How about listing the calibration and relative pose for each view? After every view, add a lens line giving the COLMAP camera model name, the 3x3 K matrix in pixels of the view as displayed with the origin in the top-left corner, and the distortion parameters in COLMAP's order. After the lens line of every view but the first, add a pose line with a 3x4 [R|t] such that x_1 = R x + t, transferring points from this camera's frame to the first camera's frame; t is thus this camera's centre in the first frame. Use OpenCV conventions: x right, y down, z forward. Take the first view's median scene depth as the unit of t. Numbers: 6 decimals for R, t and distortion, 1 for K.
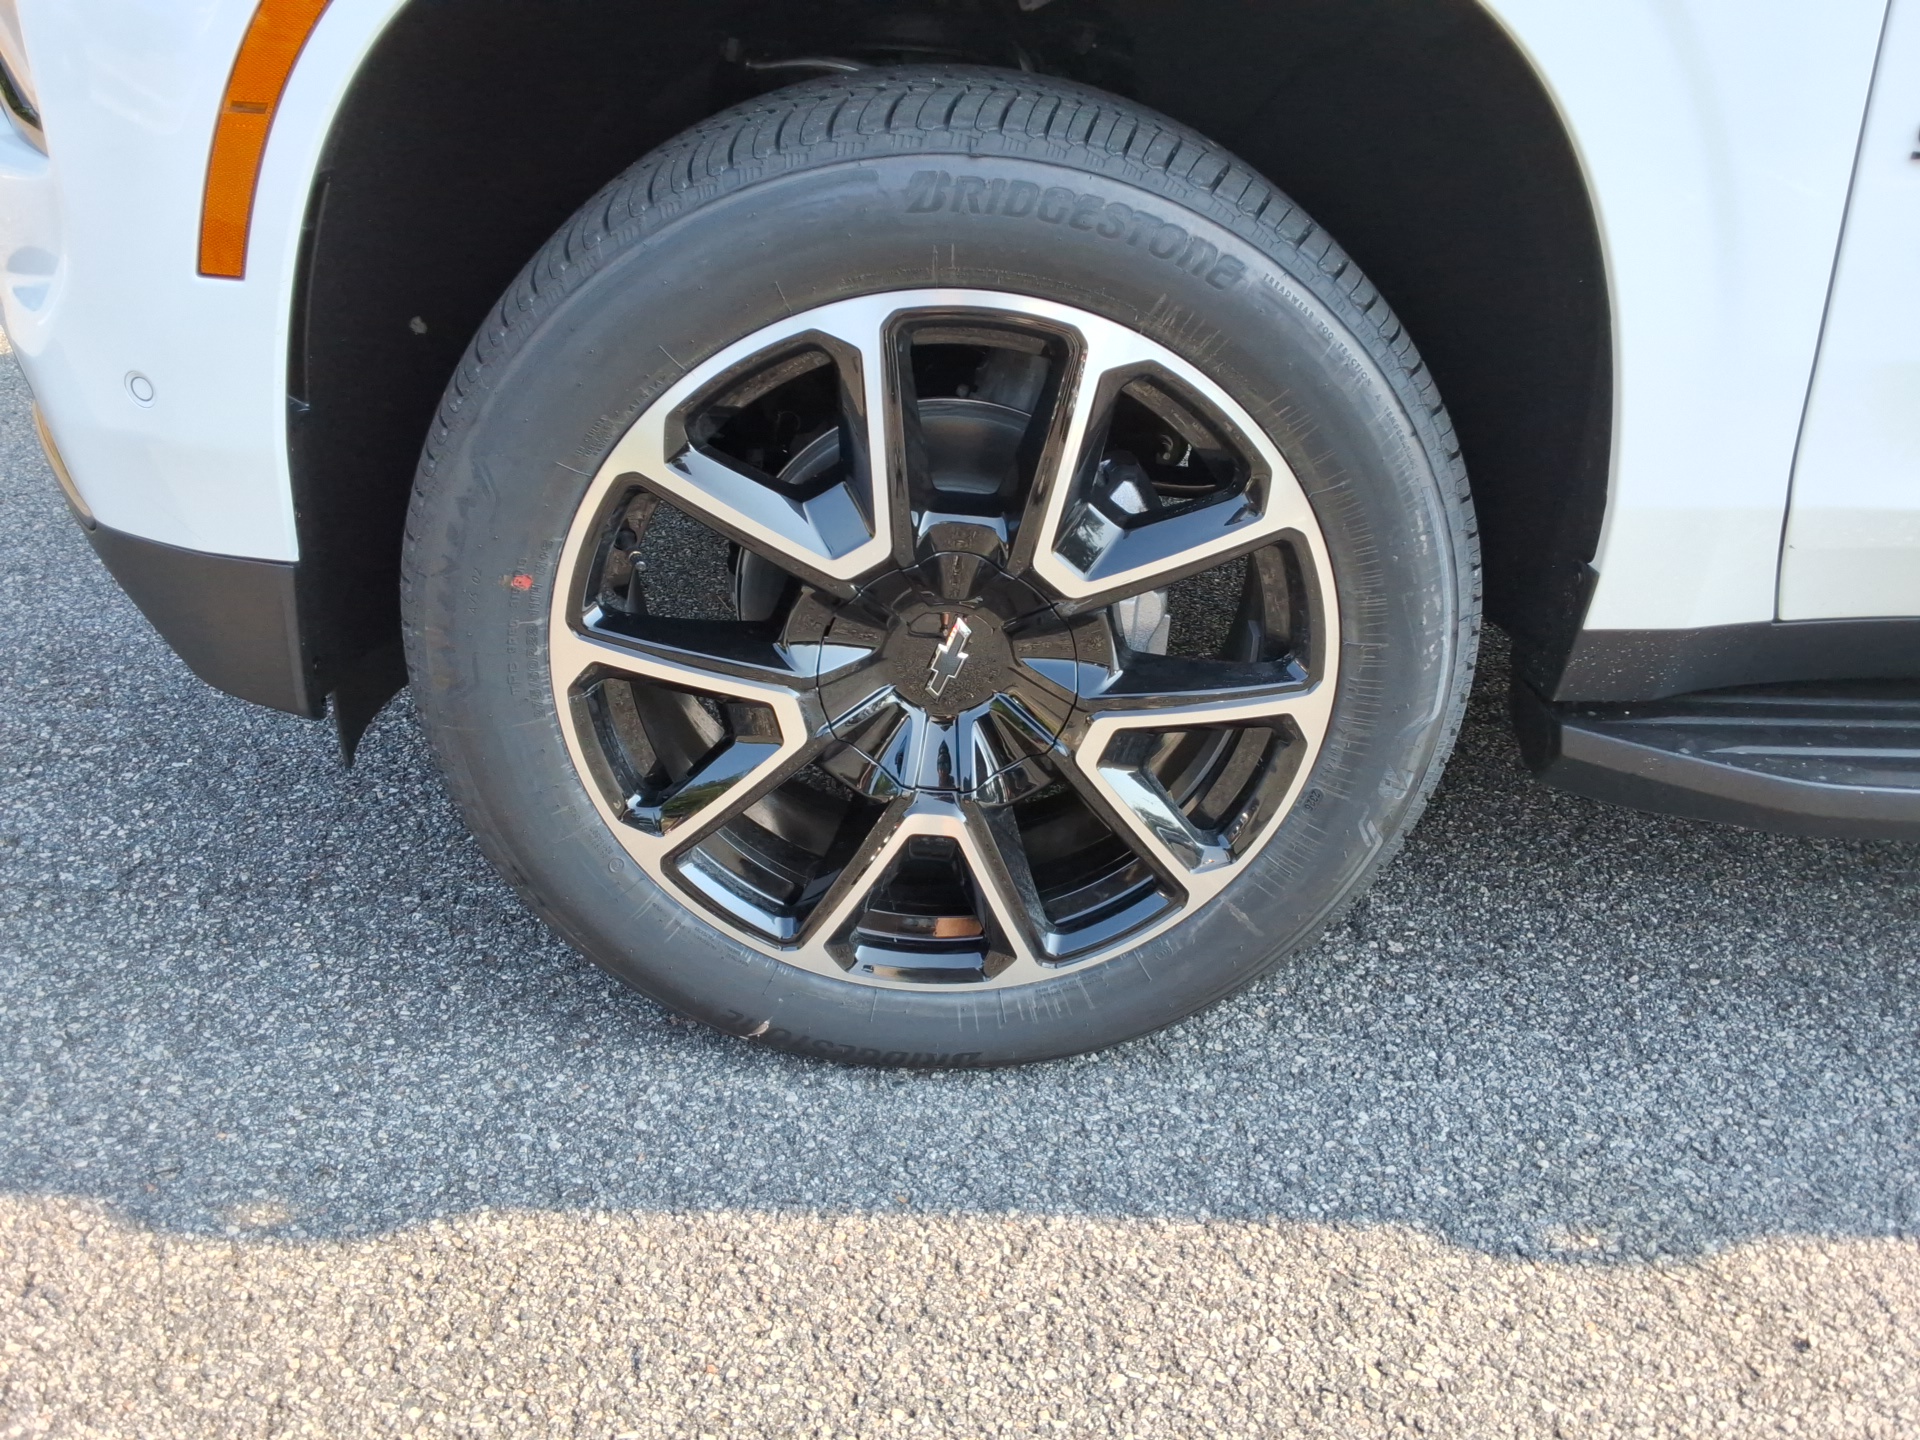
lens RADIAL K [[1546.5, 0, 971.0], [0, 1546.5, 684.7], [0, 0, 1]] dist [0.101563, -0.179396]
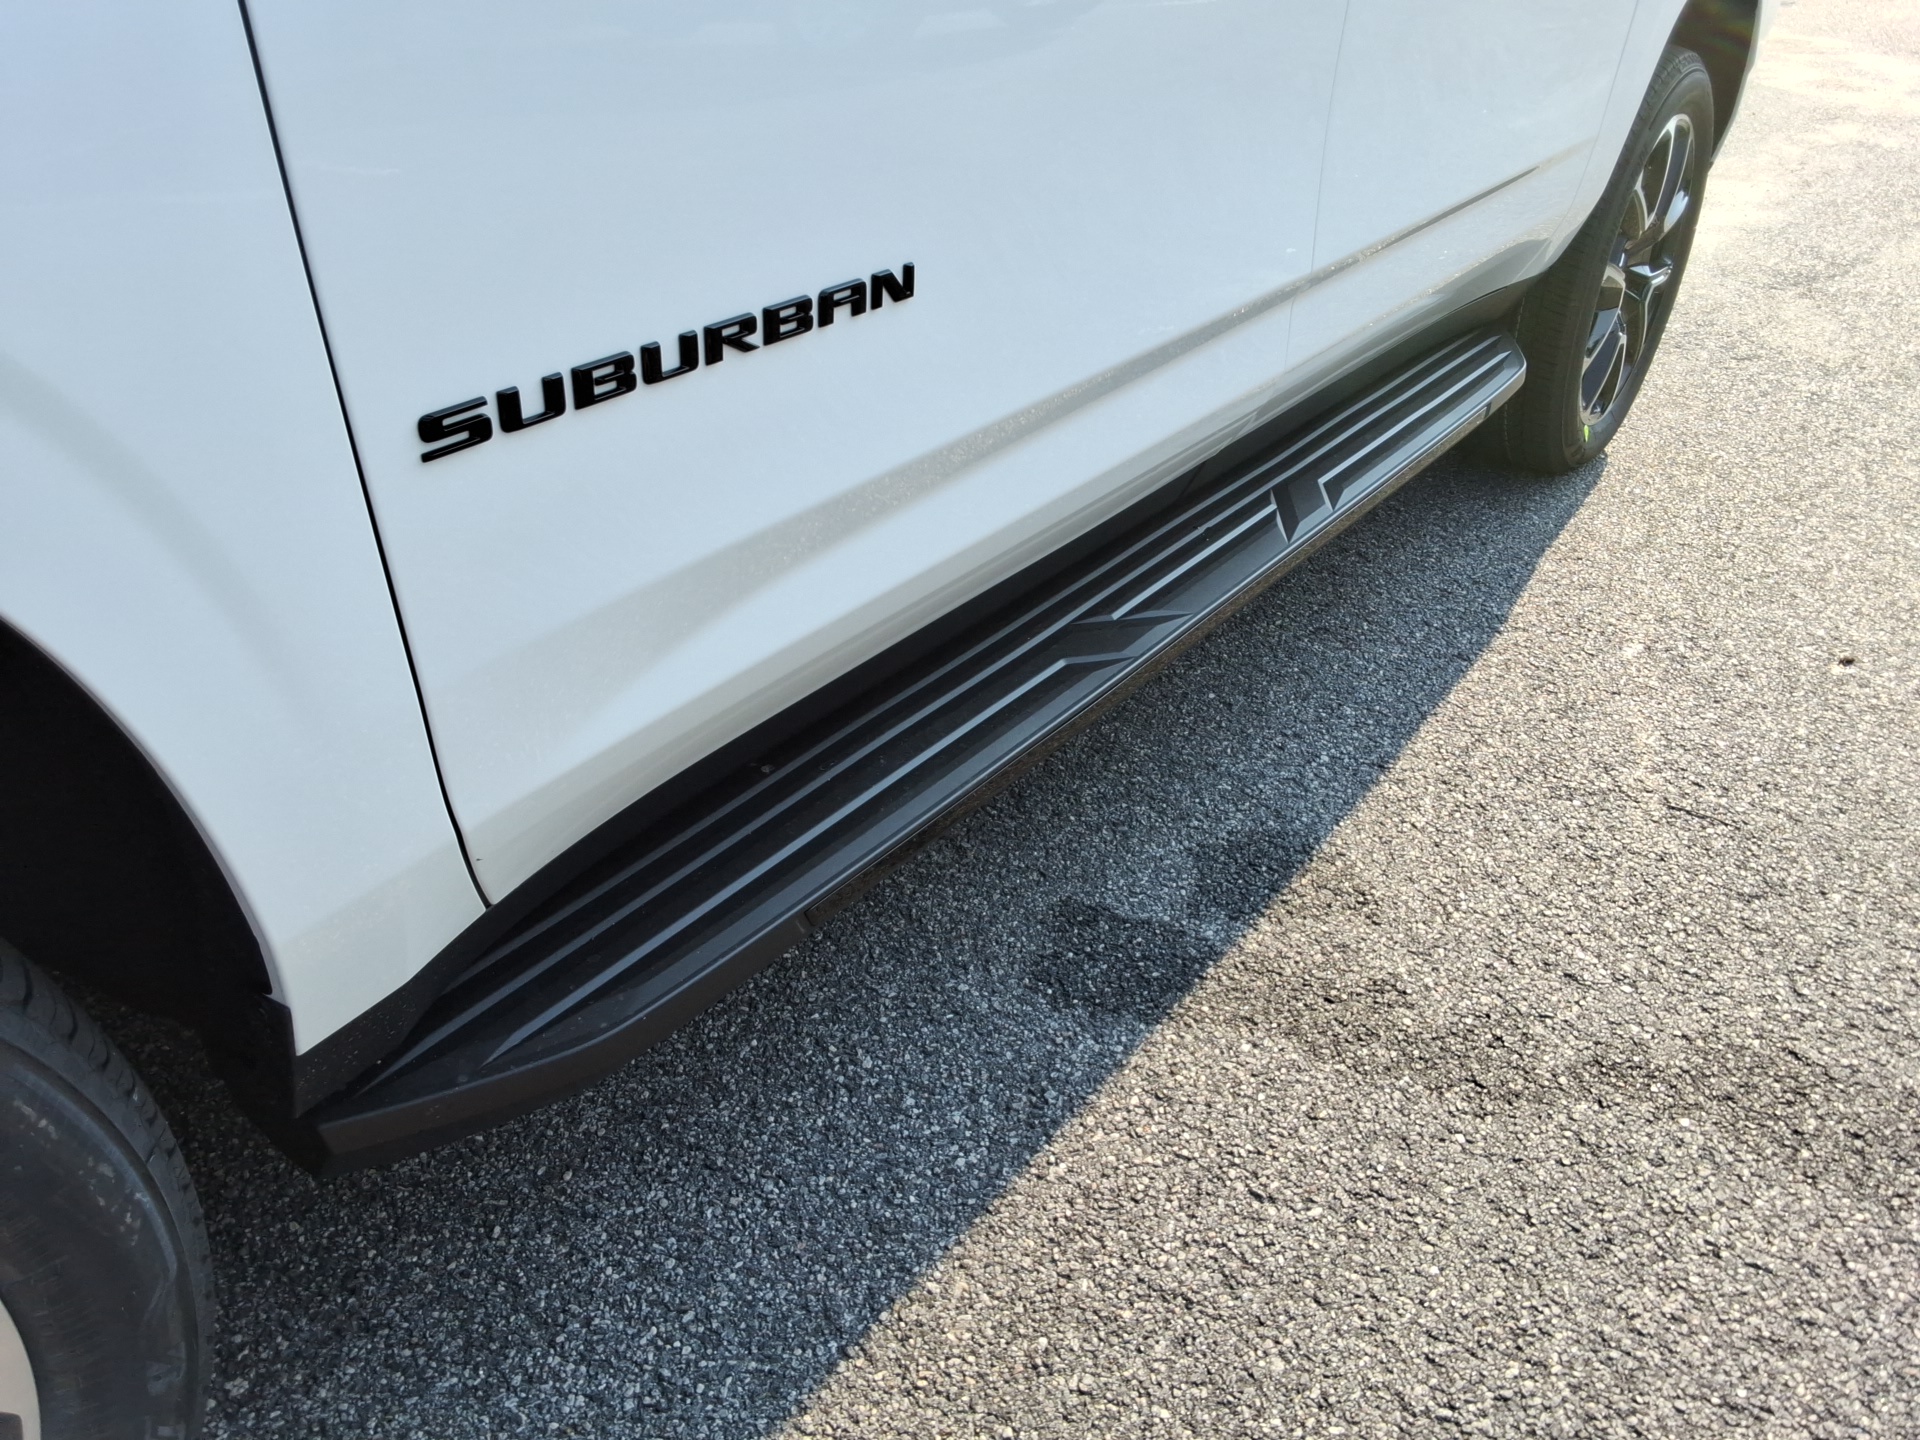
lens RADIAL K [[1546.0, 0, 972.8], [0, 1546.0, 707.1], [0, 0, 1]] dist [0.111258, -0.179149]
pose [[0.603639, -0.423621, 0.675400, 0.124925], [0.356070, 0.901219, 0.247020, -0.239573], [-0.713326, 0.091379, 0.694850, 0.178782]]
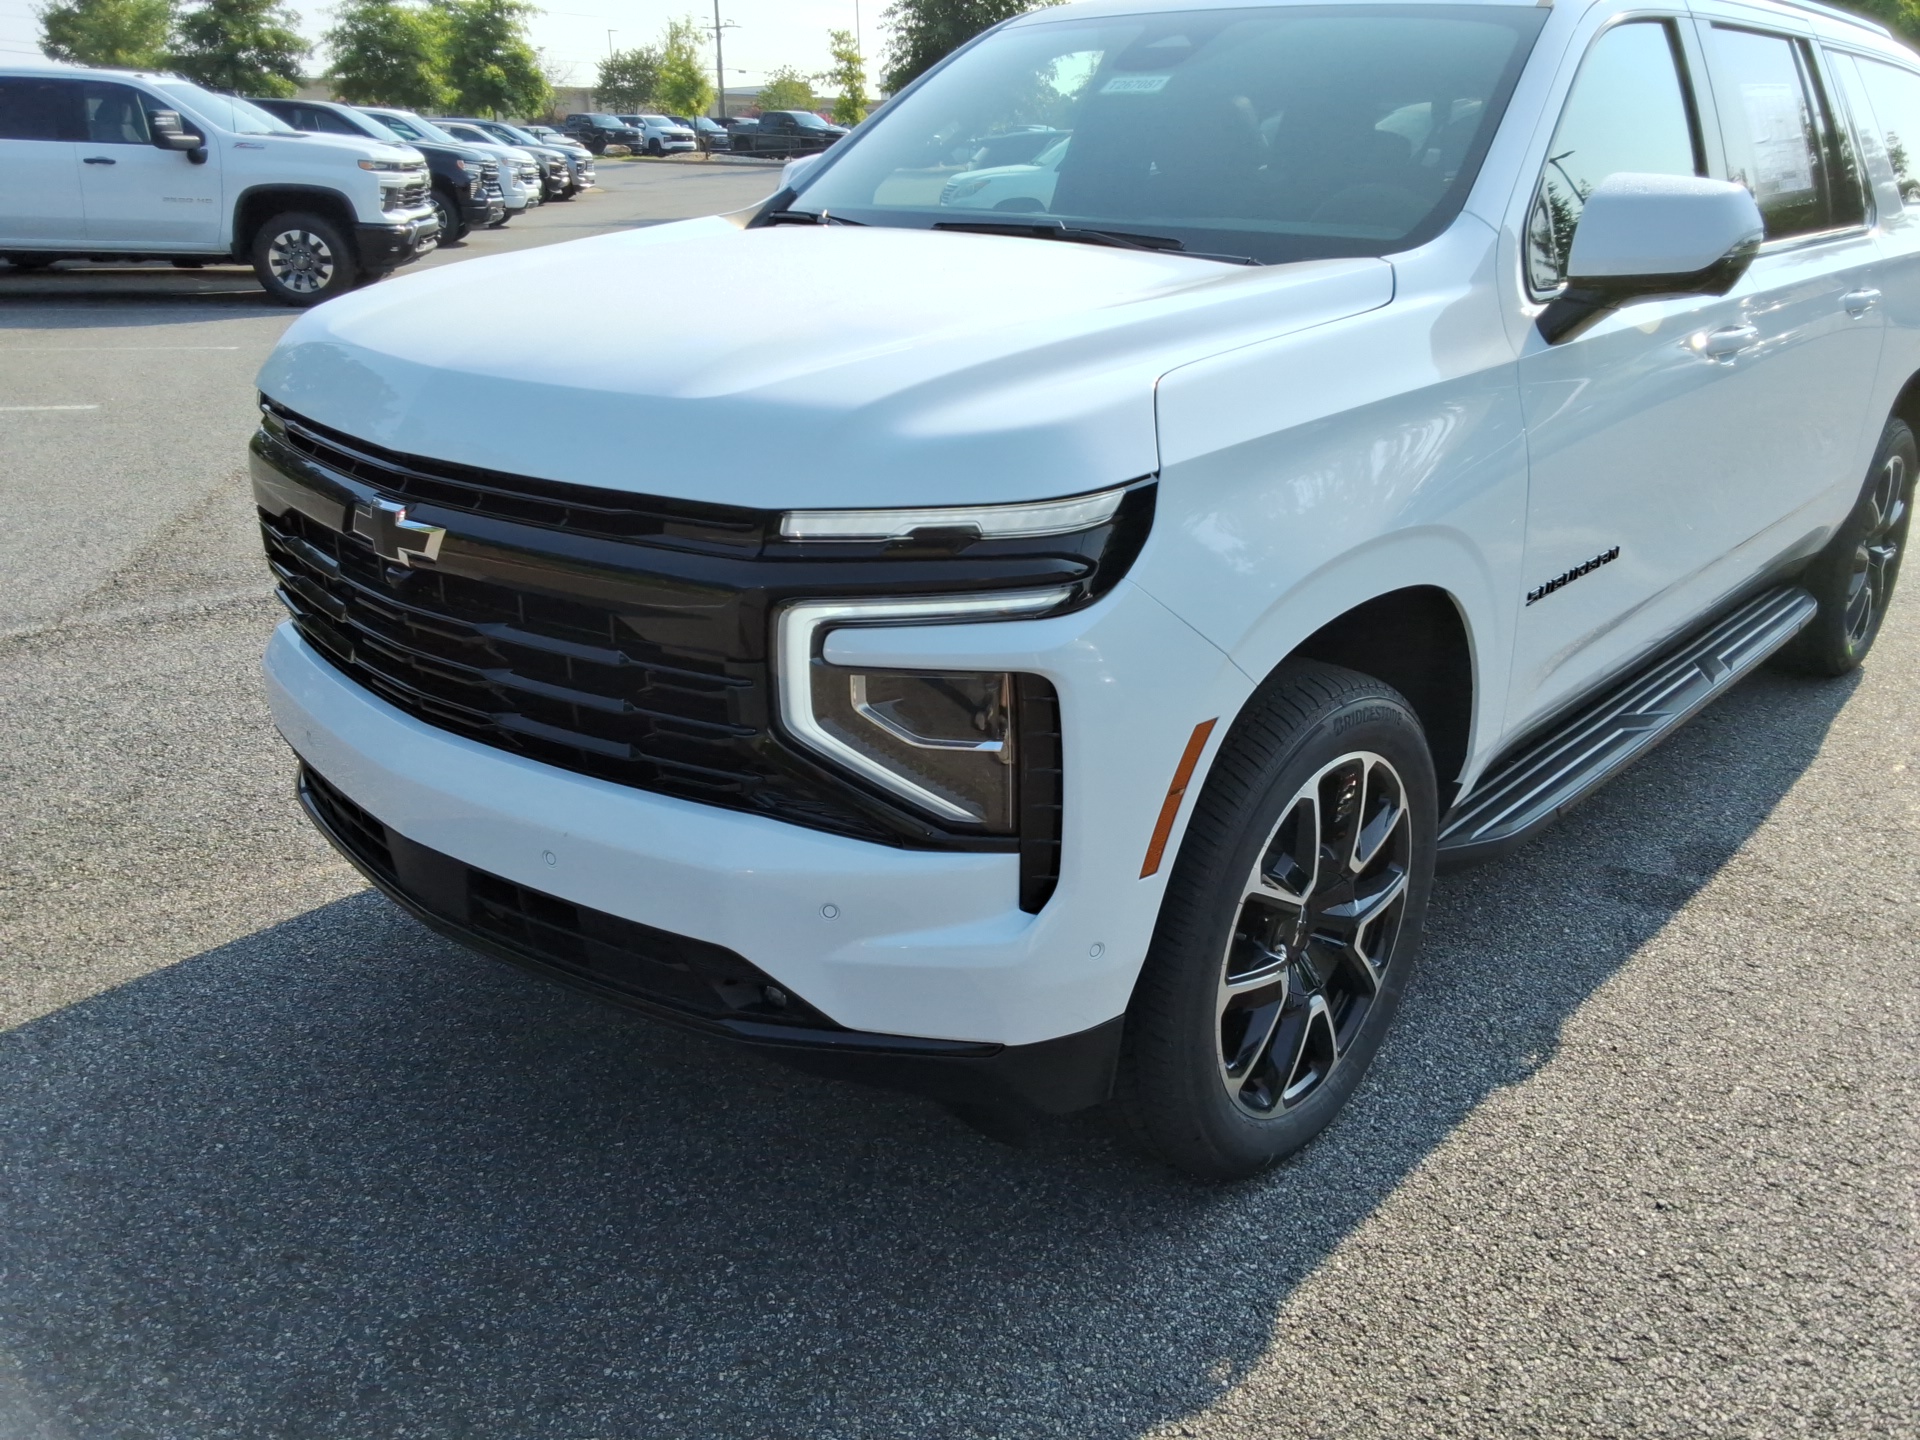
lens RADIAL K [[1570.8, 0, 960.0], [0, 1570.8, 720.0], [0, 0, 1]] dist [0.054679, -0.107738]
pose [[0.681330, -0.300240, 0.667567, -1.434474], [0.366290, 0.929451, 0.044182, -0.466685], [-0.633736, 0.214421, 0.743238, -0.256777]]
